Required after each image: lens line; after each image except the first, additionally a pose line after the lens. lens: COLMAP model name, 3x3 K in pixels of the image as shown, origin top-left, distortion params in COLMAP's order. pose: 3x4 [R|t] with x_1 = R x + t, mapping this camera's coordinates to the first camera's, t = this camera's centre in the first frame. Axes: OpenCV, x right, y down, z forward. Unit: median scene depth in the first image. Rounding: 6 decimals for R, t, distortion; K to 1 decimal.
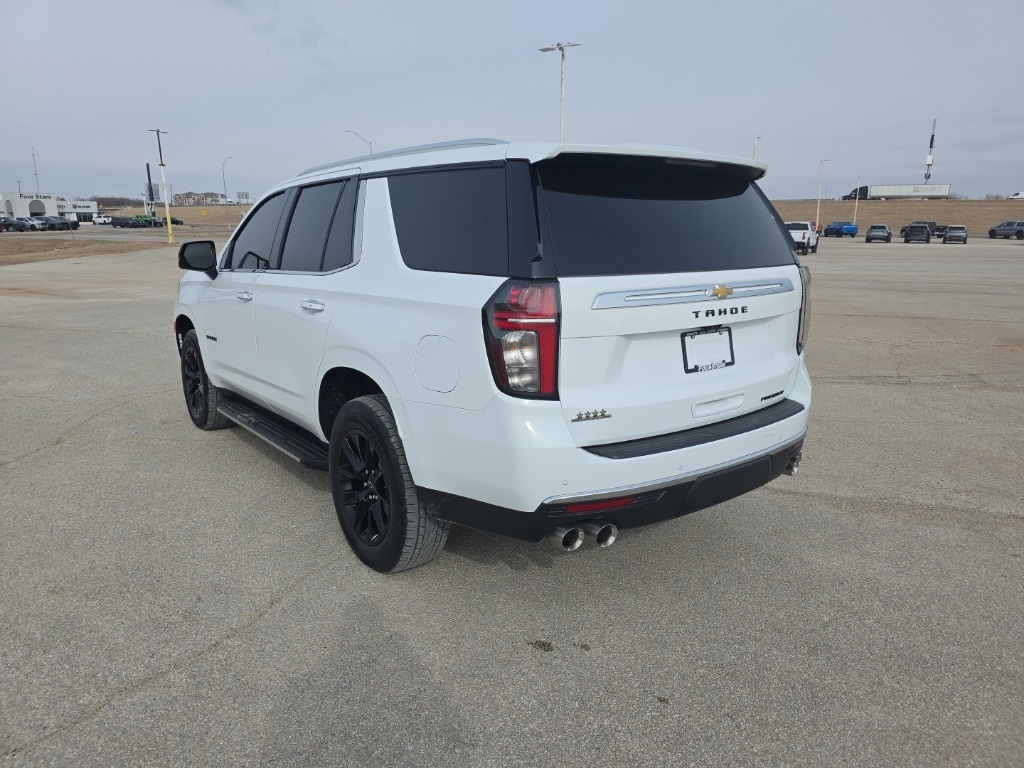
lens RADIAL K [[691.0, 0, 517.4], [0, 691.0, 384.8], [0, 0, 1]] dist [0.063132, -0.055119]
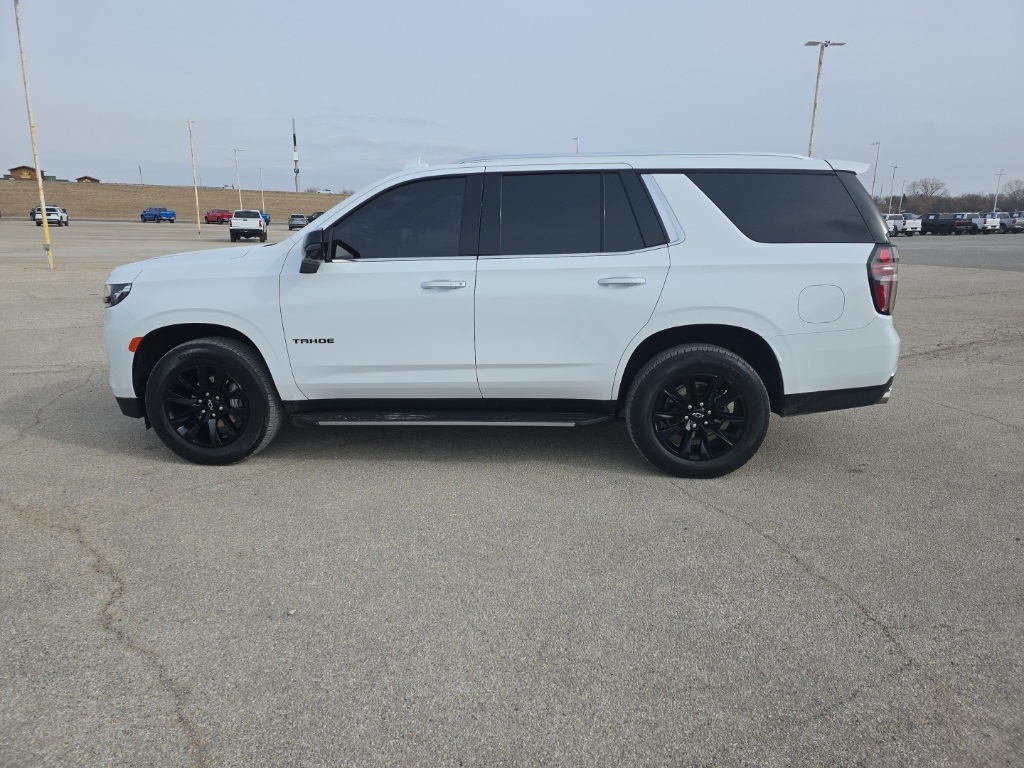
lens RADIAL K [[682.6, 0, 512.0], [0, 682.6, 384.0], [0, 0, 1]] dist [0.048032, -0.029080]
pose [[0.673617, -0.169839, 0.719302, -1.606379], [0.156518, 0.983946, 0.085749, -0.089382], [-0.722317, 0.054822, 0.689385, 0.444821]]
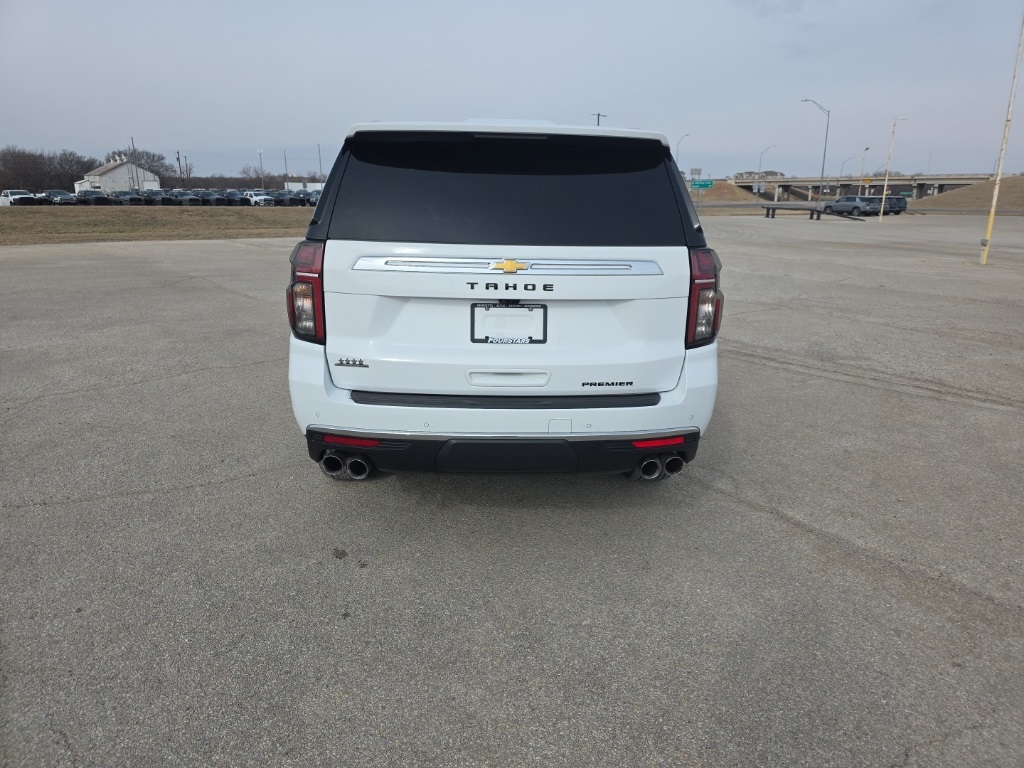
lens RADIAL K [[691.0, 0, 517.4], [0, 691.0, 384.8], [0, 0, 1]] dist [0.063132, -0.055119]
pose [[0.820259, 0.161164, -0.548818, 0.871735], [-0.143409, 0.986784, 0.075437, -0.041440], [0.553723, 0.016828, 0.832531, 0.172499]]
